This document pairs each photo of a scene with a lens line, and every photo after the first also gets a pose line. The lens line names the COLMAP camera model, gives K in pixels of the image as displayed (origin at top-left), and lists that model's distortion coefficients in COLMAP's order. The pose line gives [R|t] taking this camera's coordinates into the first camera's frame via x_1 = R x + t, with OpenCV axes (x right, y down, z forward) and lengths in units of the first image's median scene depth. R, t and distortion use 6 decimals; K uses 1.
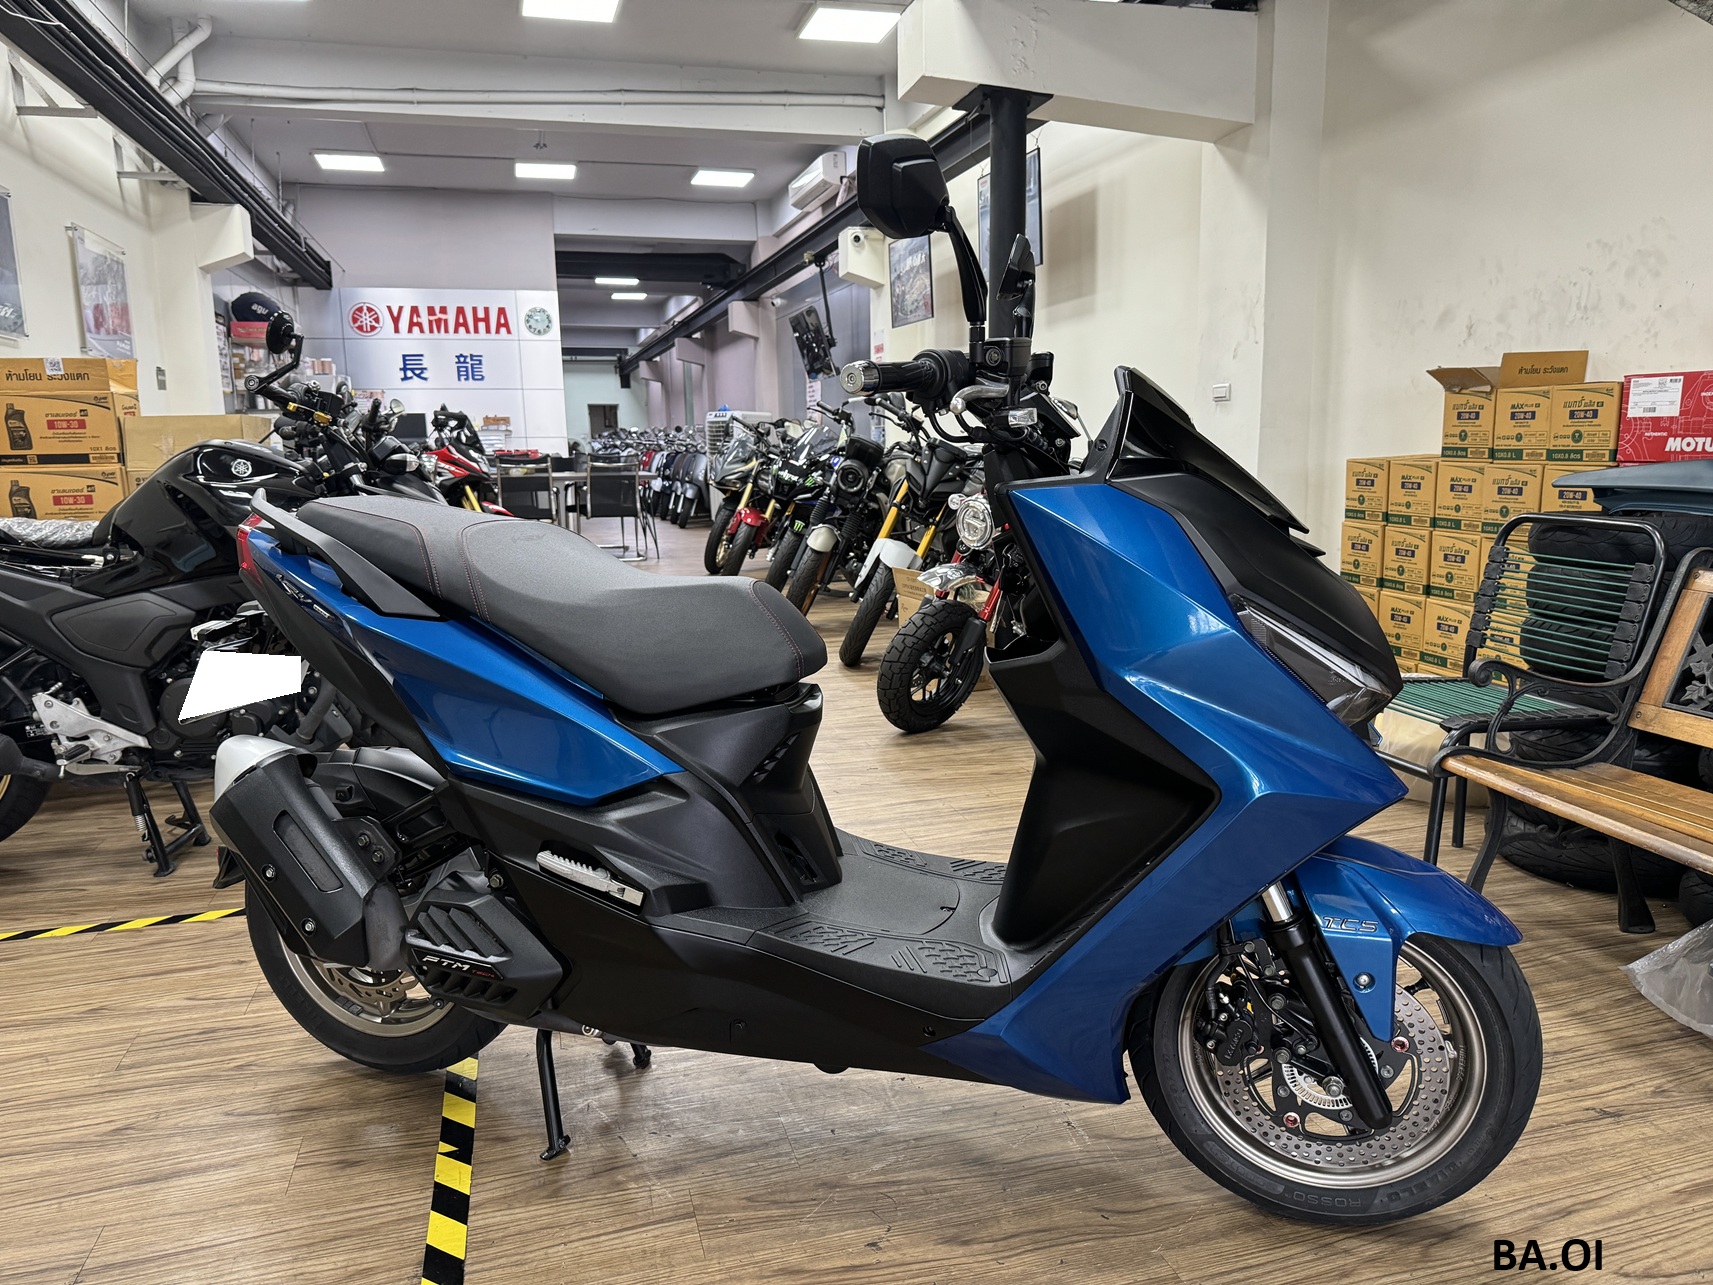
lens RADIAL K [[1219.7, 0, 859.9], [0, 1219.7, 649.2], [0, 0, 1]] dist [0.008389, -0.009418]
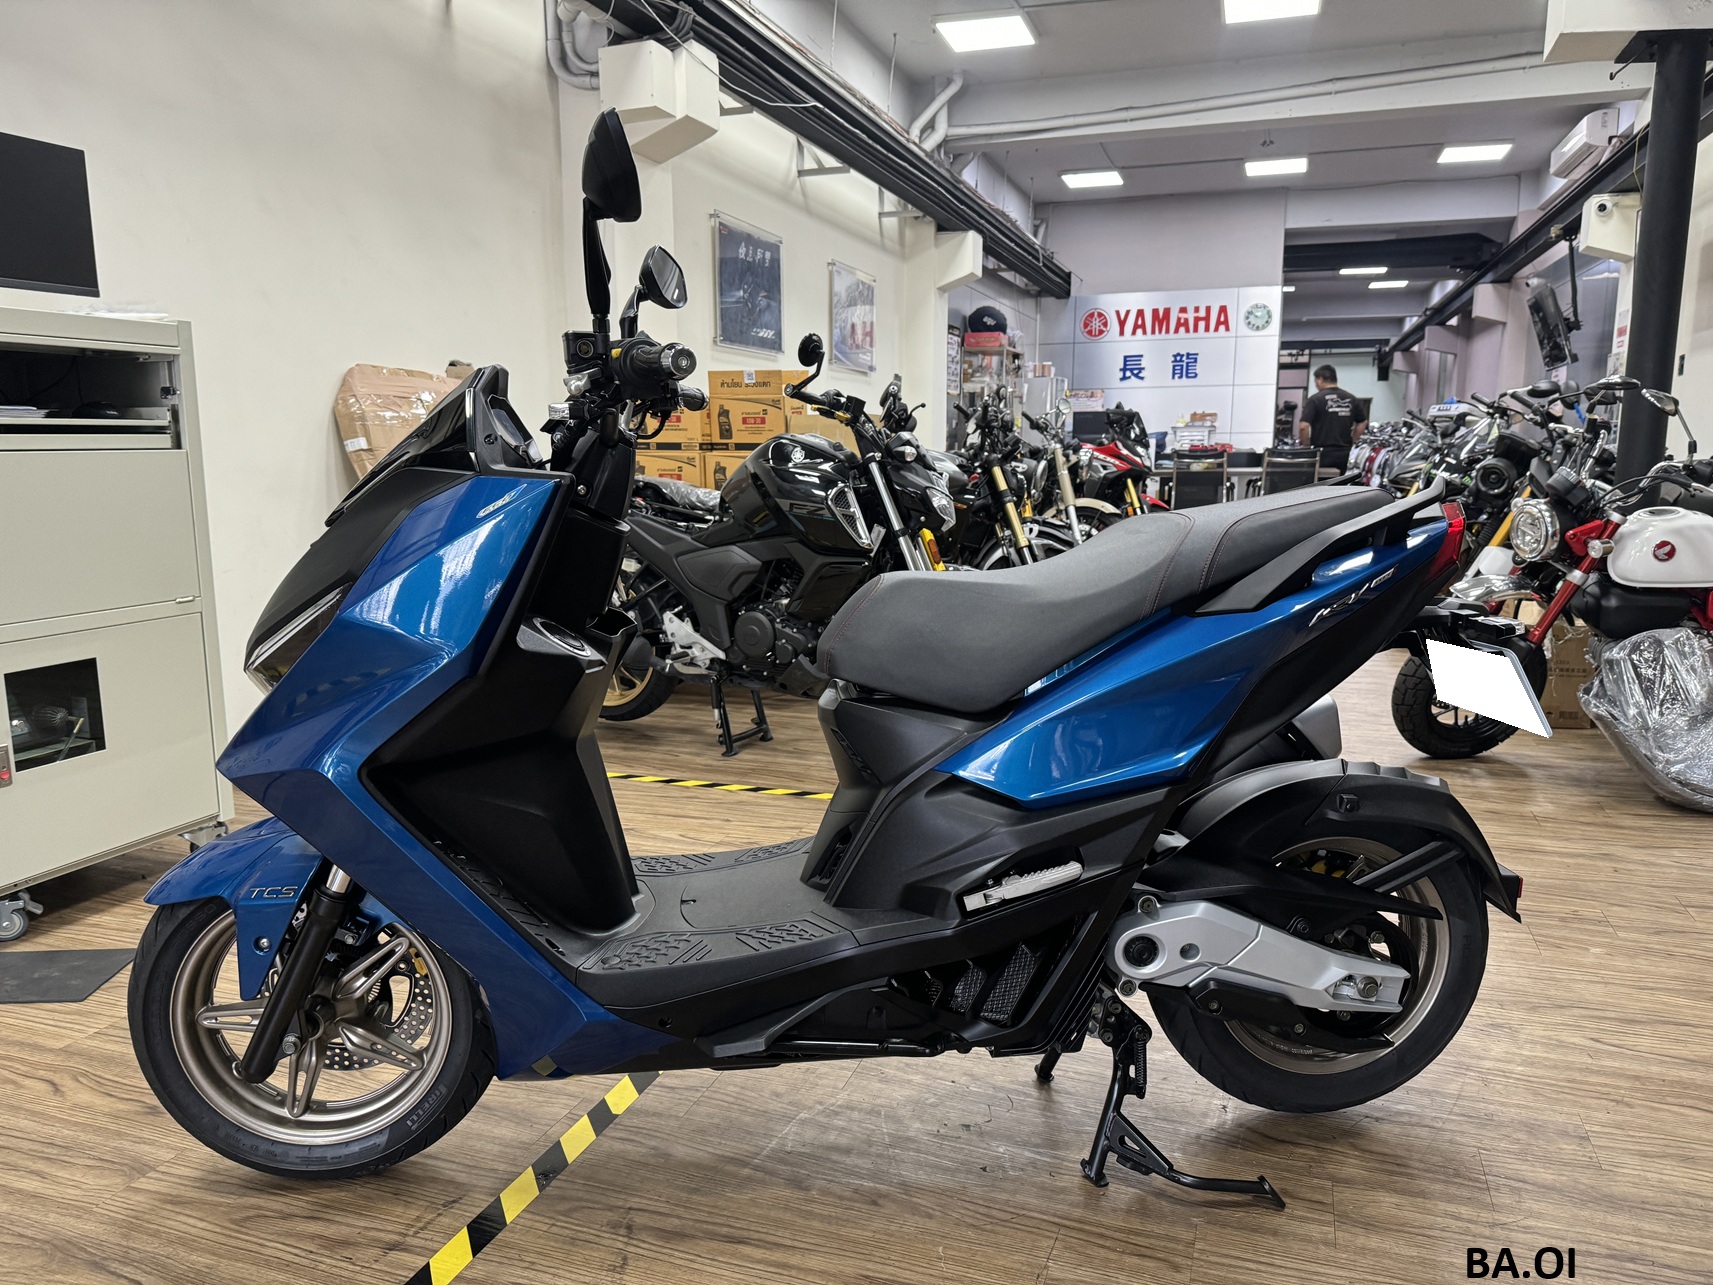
lens RADIAL K [[1196.1, 0, 858.9], [0, 1196.1, 650.7], [0, 0, 1]] dist [0.120865, -0.178068]
pose [[0.819881, 0.113360, -0.561200, 0.209264], [-0.110219, 0.993119, 0.039582, 0.000989], [0.561825, 0.029402, 0.826733, -0.012144]]
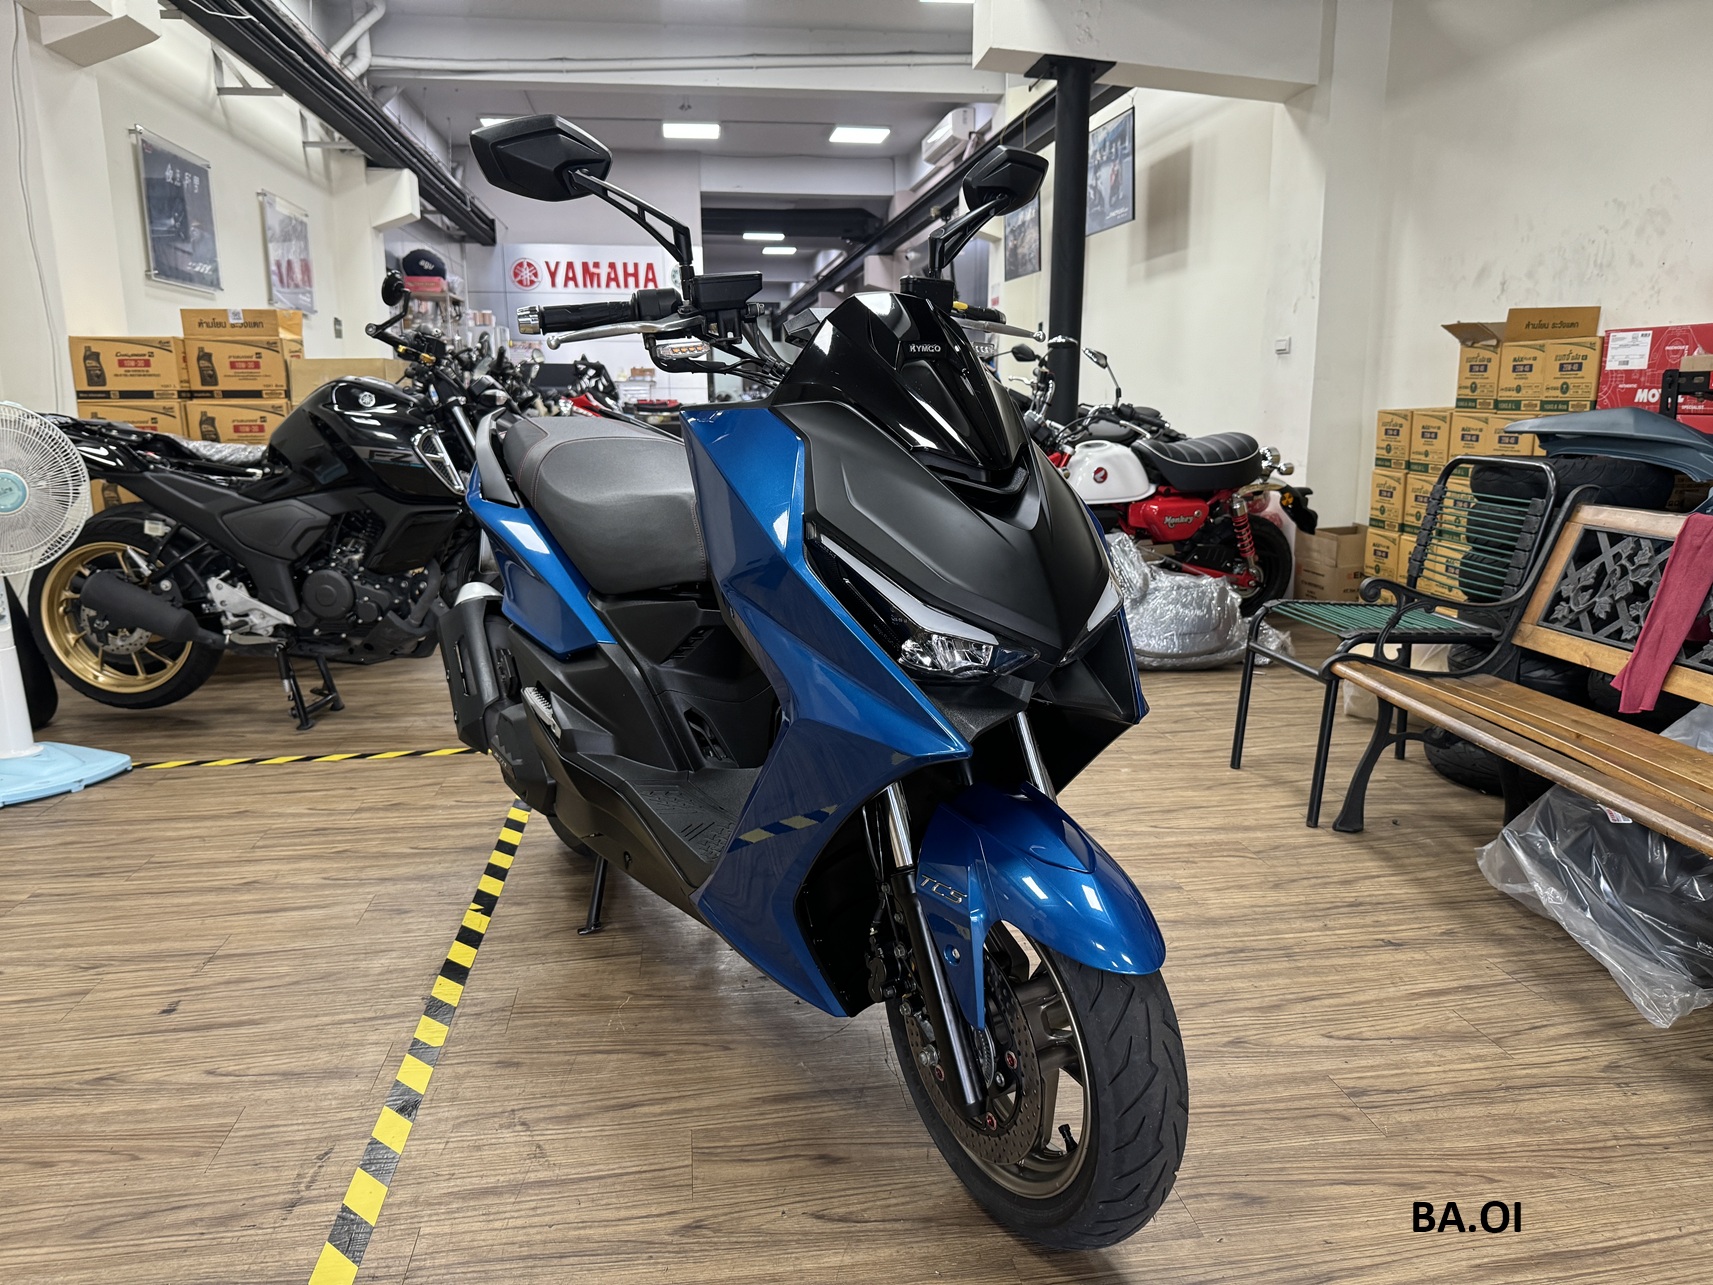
lens RADIAL K [[1219.7, 0, 859.9], [0, 1219.7, 649.2], [0, 0, 1]] dist [0.008389, -0.009418]
pose [[0.991506, 0.037922, -0.124409, 0.106666], [-0.033494, 0.998735, 0.037496, 0.028754], [0.125674, -0.033011, 0.991522, -0.118707]]
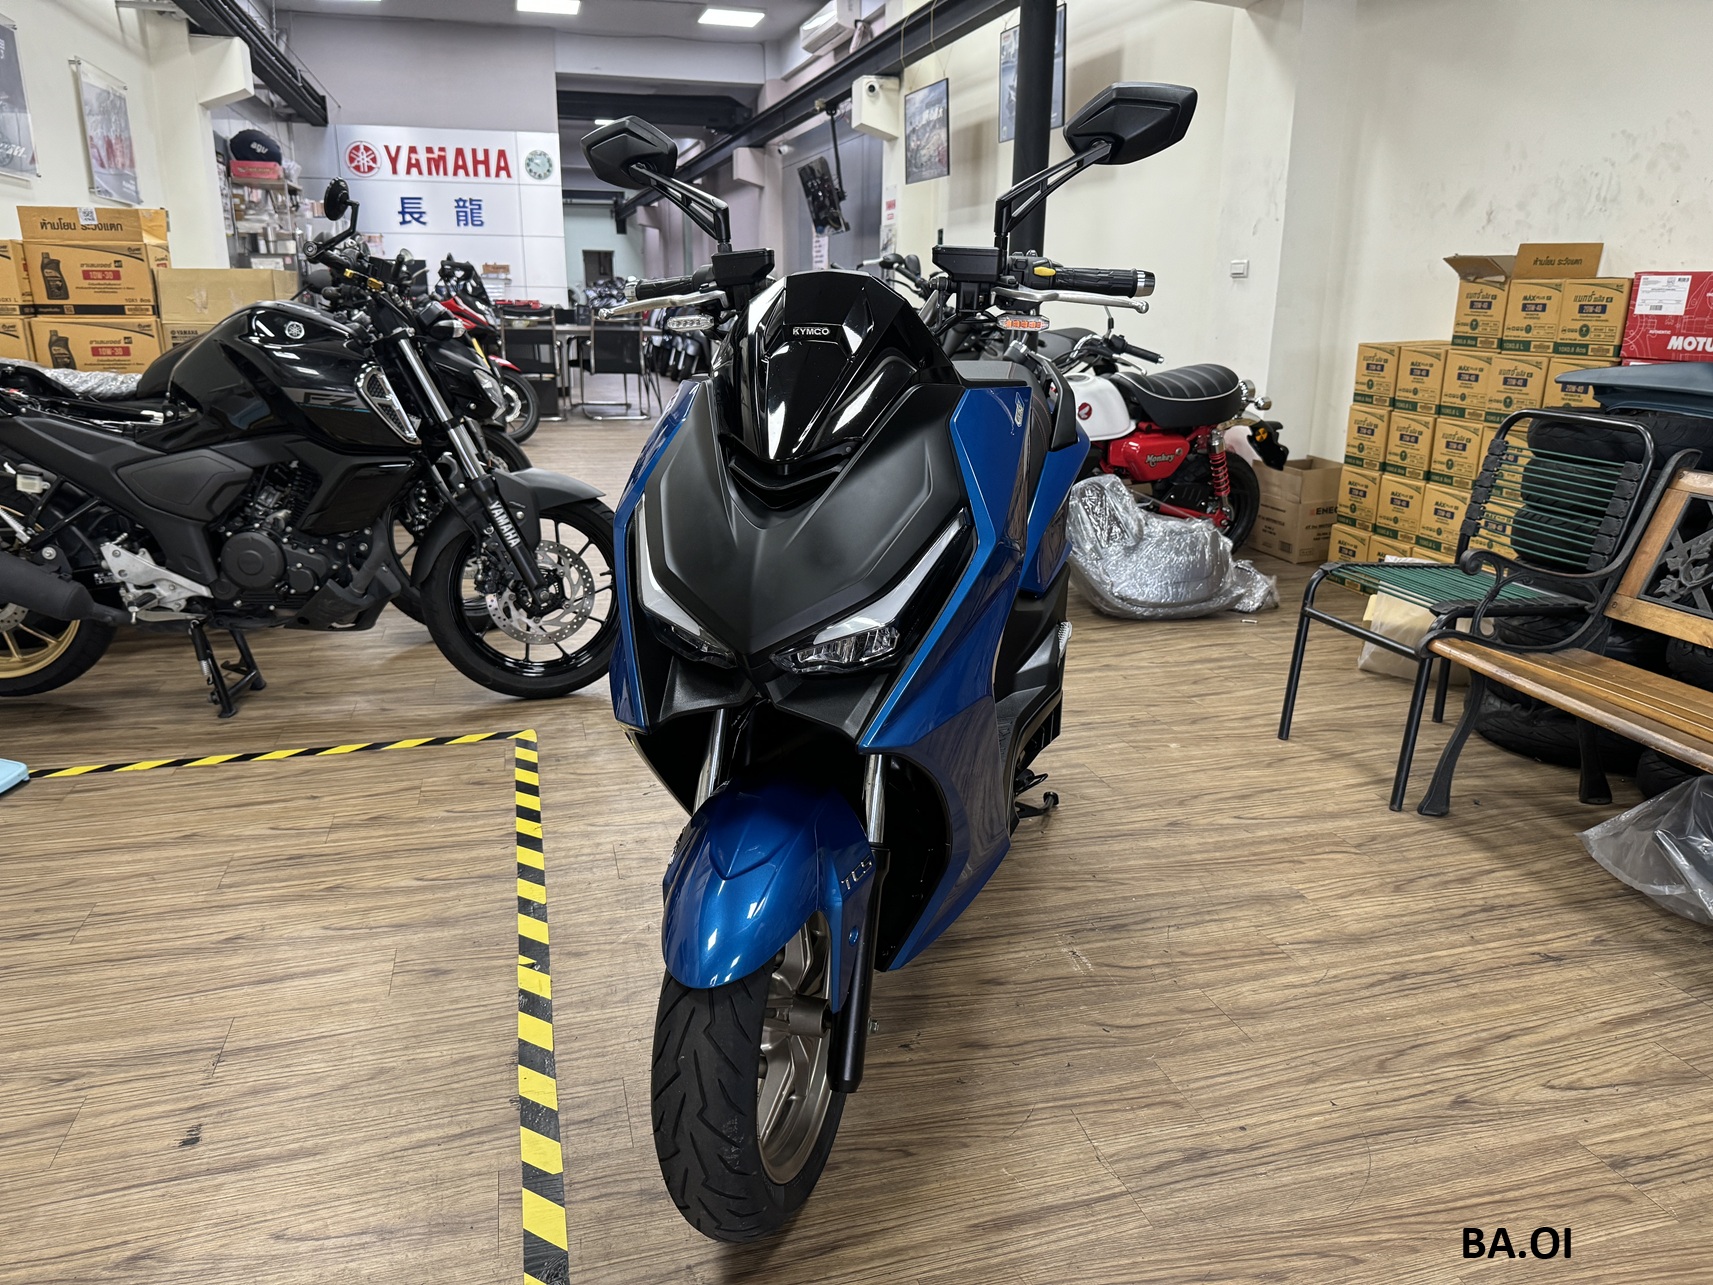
lens RADIAL K [[1222.2, 0, 856.5], [0, 1222.2, 642.5], [0, 0, 1]] dist [0.006077, -0.007167]
pose [[0.999639, 0.026308, 0.005508, -0.020799], [-0.026747, 0.993862, 0.107349, -0.006787], [-0.002650, -0.107457, 0.994206, -0.043659]]
